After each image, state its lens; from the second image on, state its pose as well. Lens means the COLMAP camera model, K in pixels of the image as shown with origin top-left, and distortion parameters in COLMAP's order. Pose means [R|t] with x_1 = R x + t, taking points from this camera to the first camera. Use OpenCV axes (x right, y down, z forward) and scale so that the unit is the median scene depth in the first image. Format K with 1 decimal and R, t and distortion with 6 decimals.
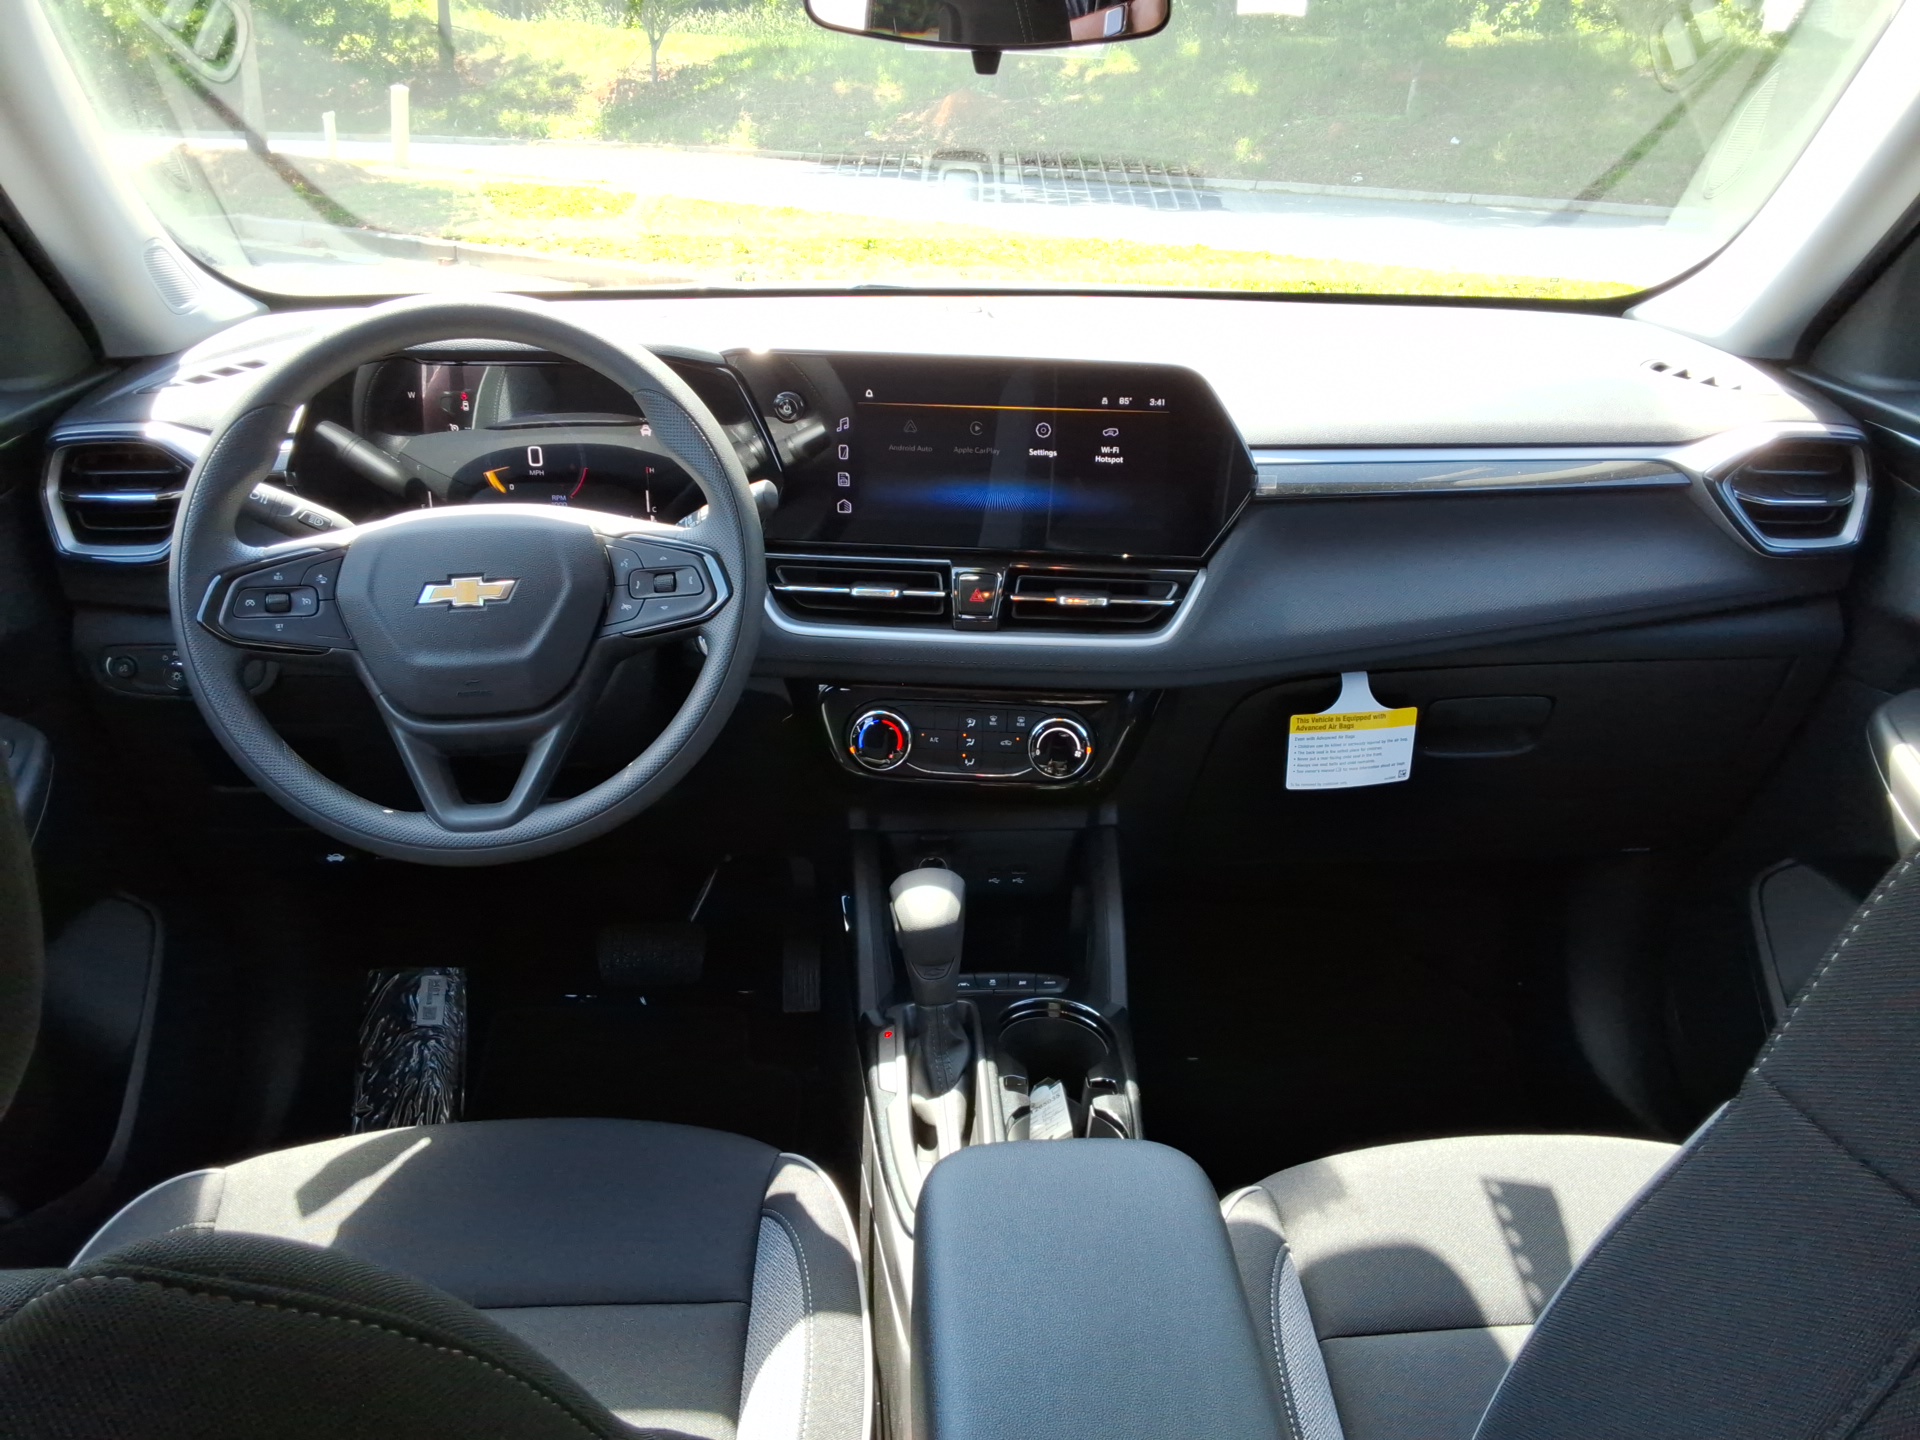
lens RADIAL K [[1545.5, 0, 955.3], [0, 1545.5, 725.4], [0, 0, 1]] dist [0.096676, -0.148353]
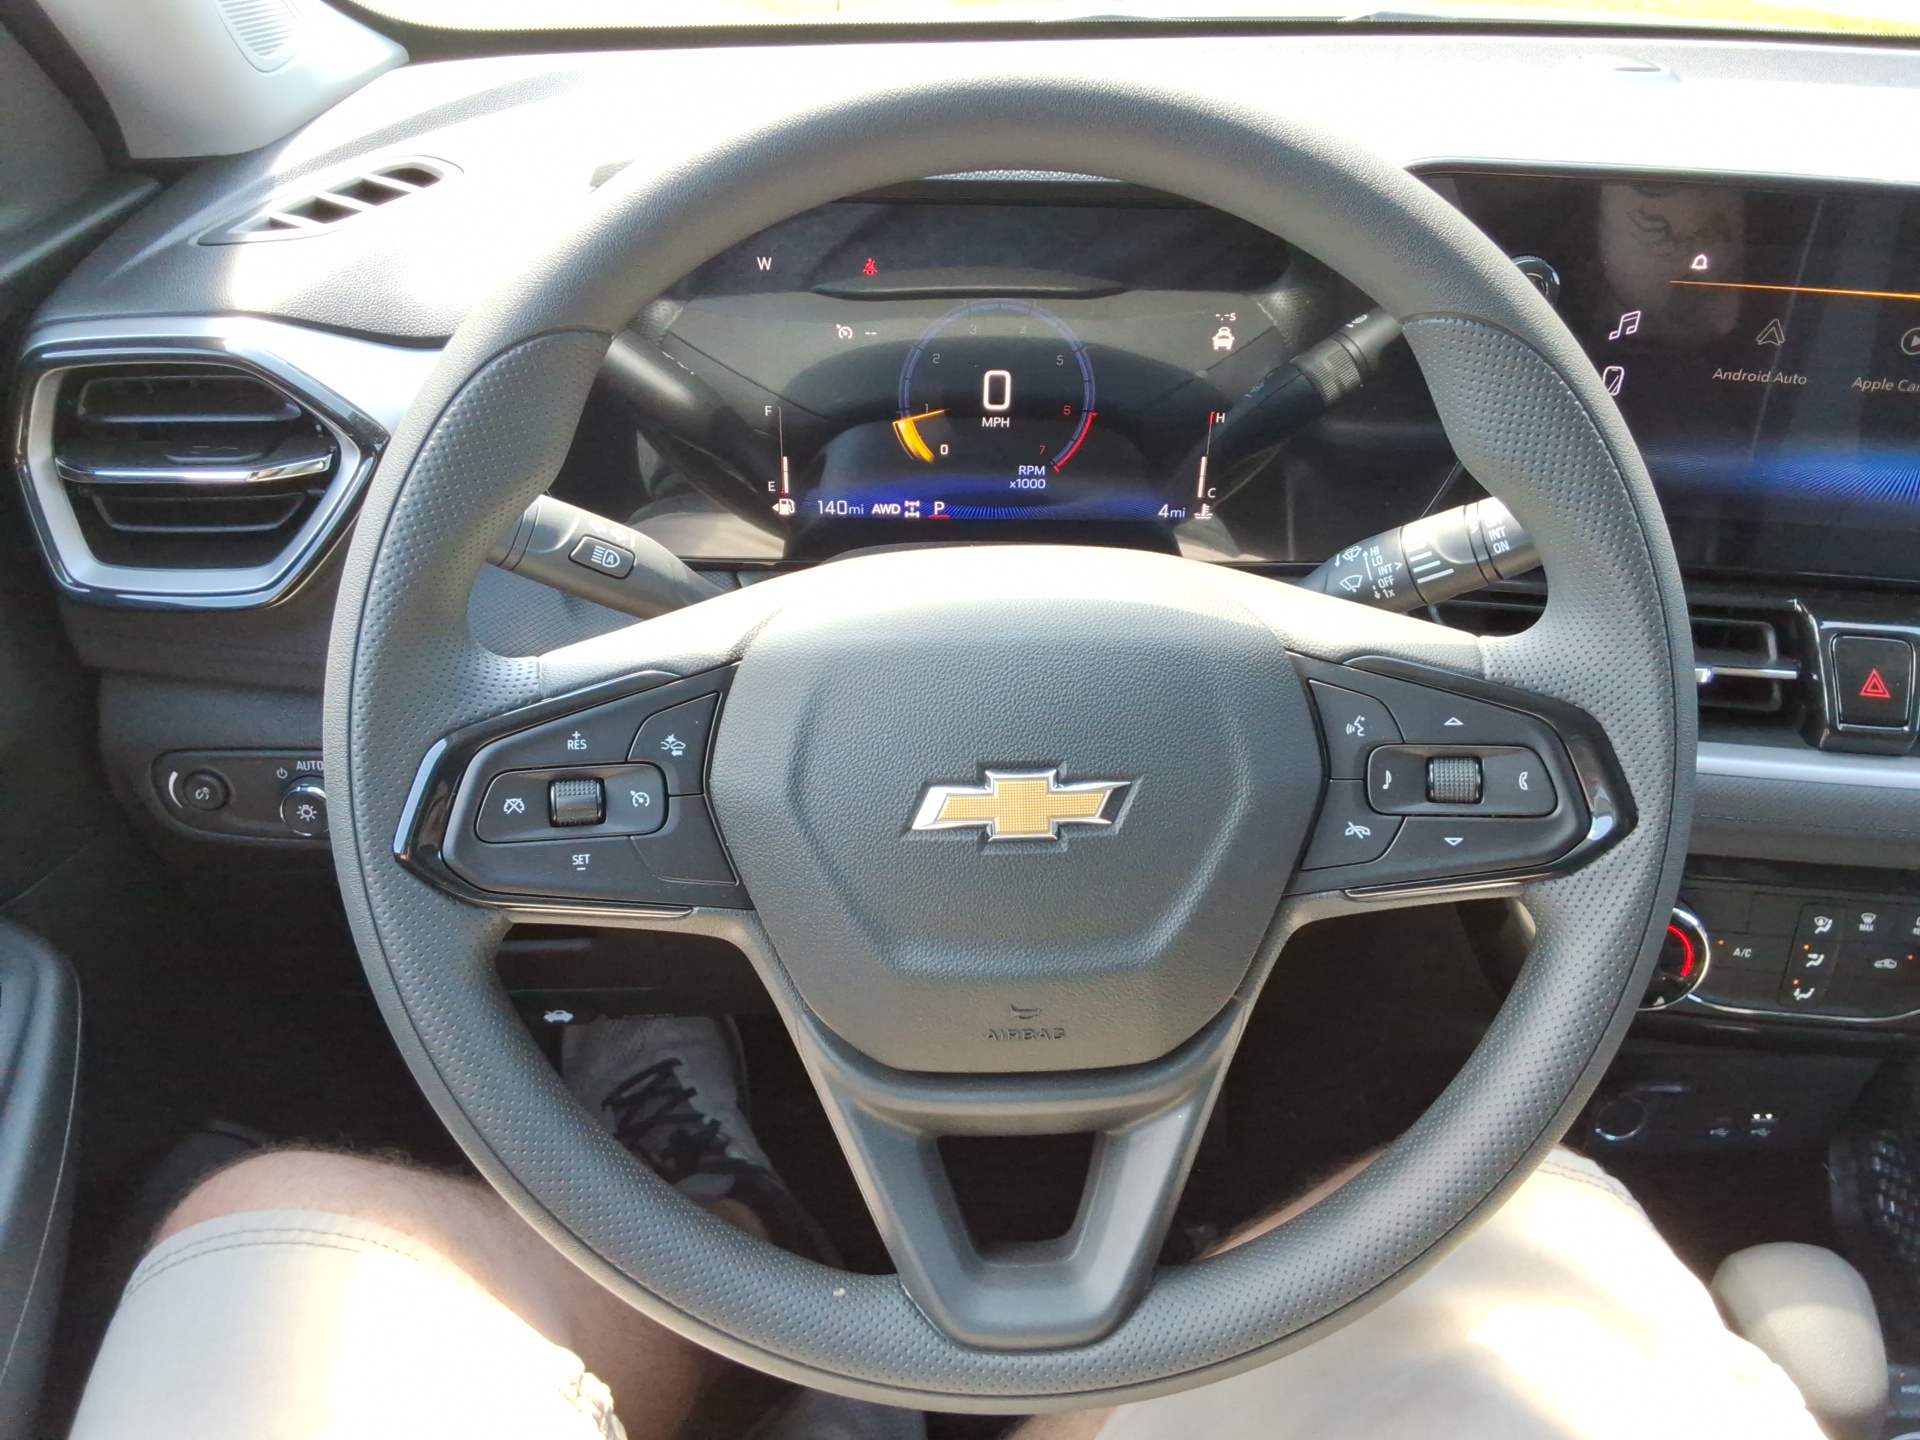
lens RADIAL K [[1545.5, 0, 940.6], [0, 1545.5, 715.4], [0, 0, 1]] dist [0.096676, -0.148353]
pose [[0.999706, 0.021011, -0.012073, -0.280252], [-0.018835, 0.987188, 0.158445, -0.148869], [0.015247, -0.158171, 0.987294, 0.495910]]
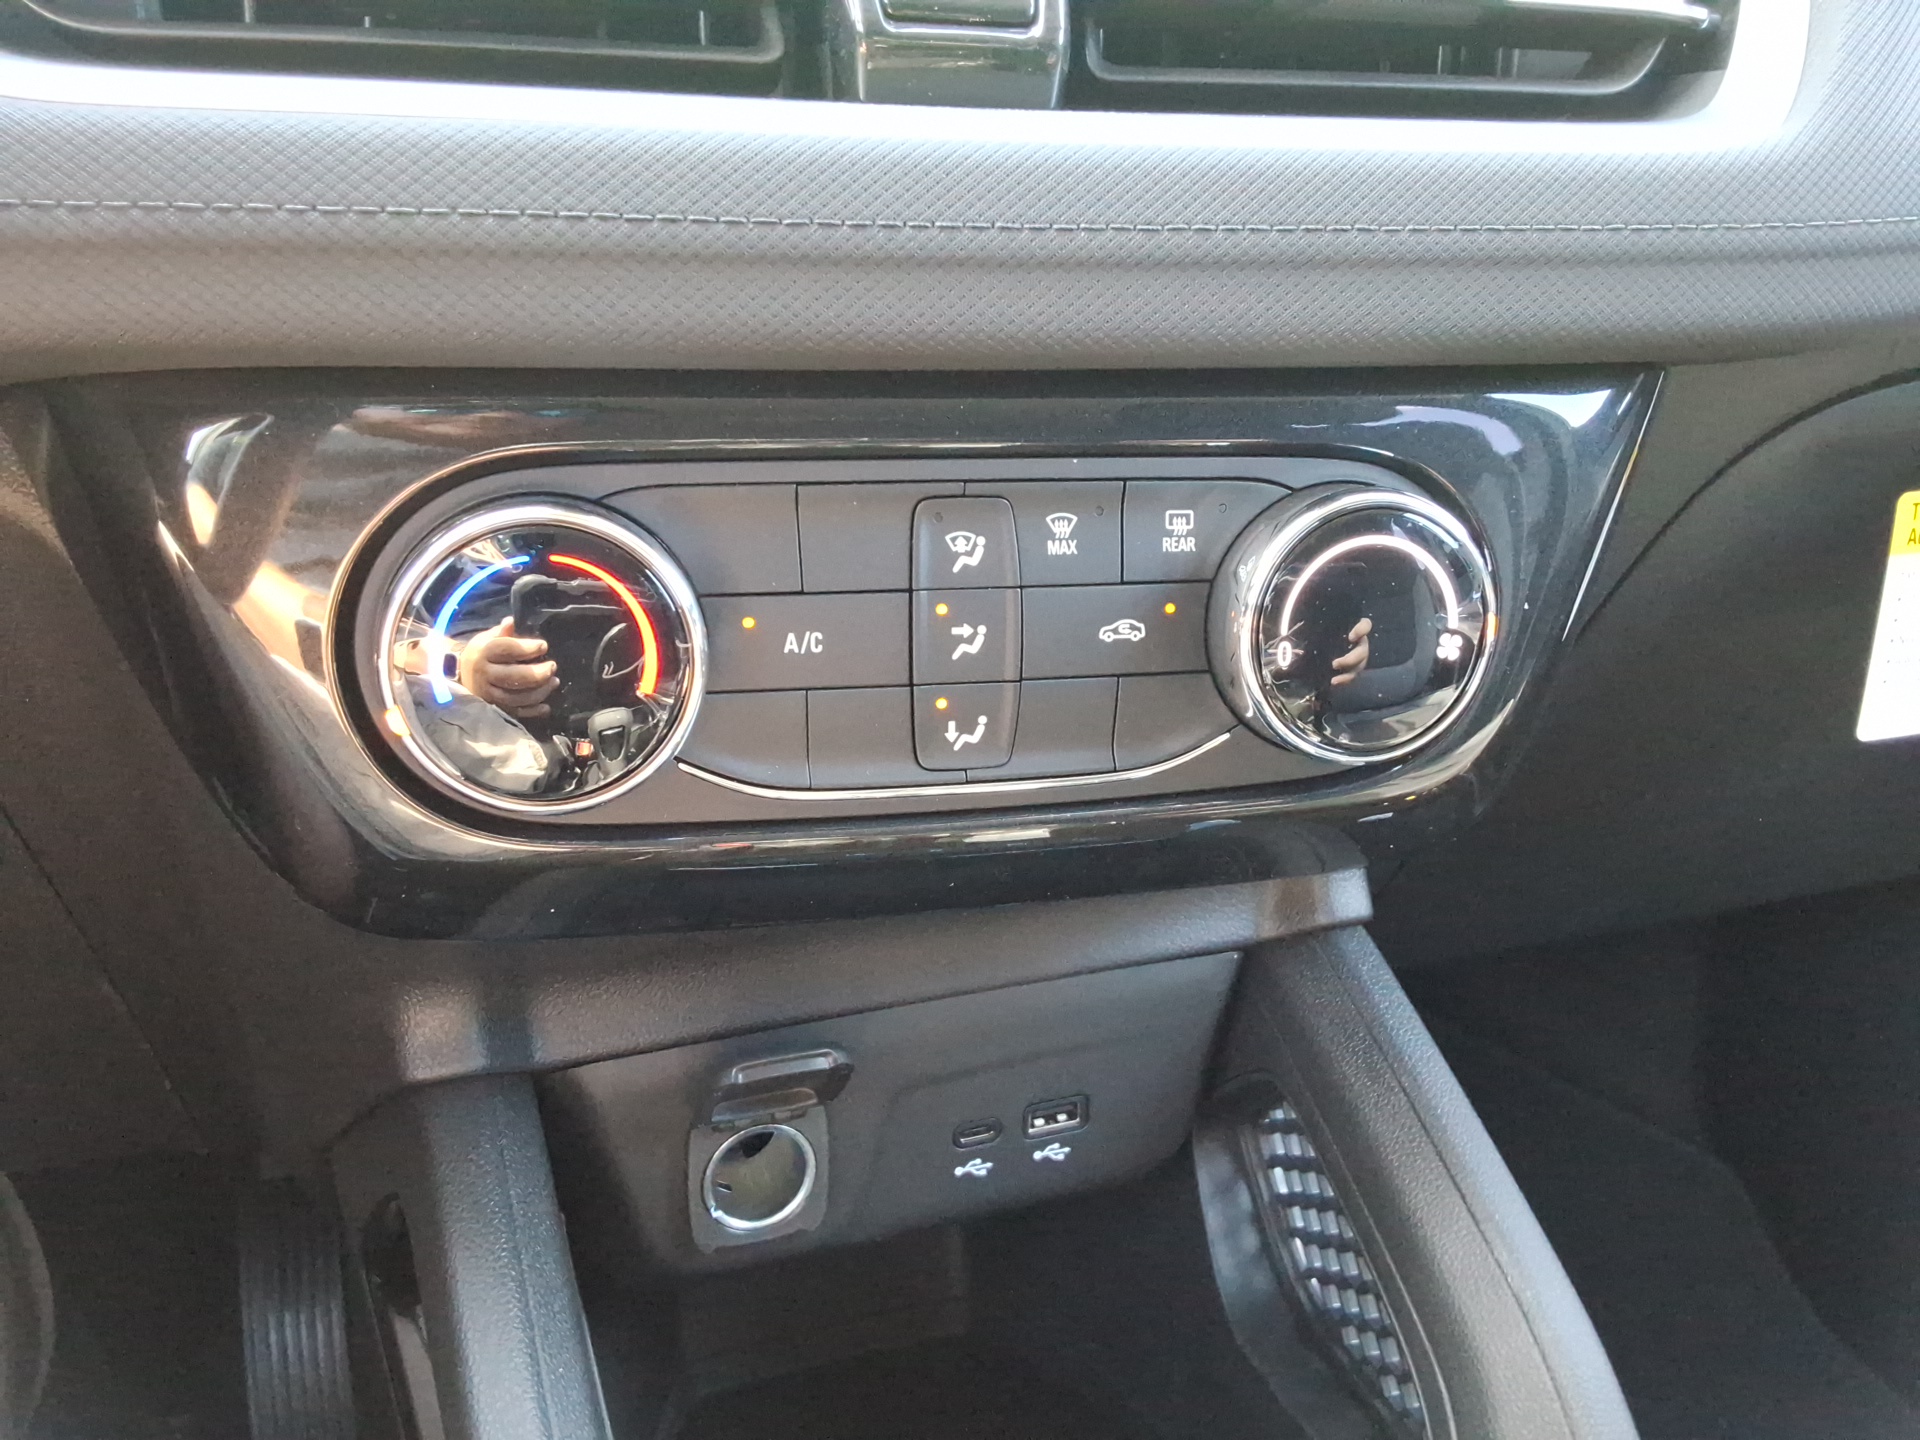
lens RADIAL K [[1545.5, 0, 962.7], [0, 1545.5, 717.0], [0, 0, 1]] dist [0.096676, -0.148353]
pose [[0.951785, -0.087048, 0.294155, -0.057049], [0.093899, 0.995539, -0.009219, 0.023702], [-0.292040, 0.036396, 0.955713, 0.799106]]
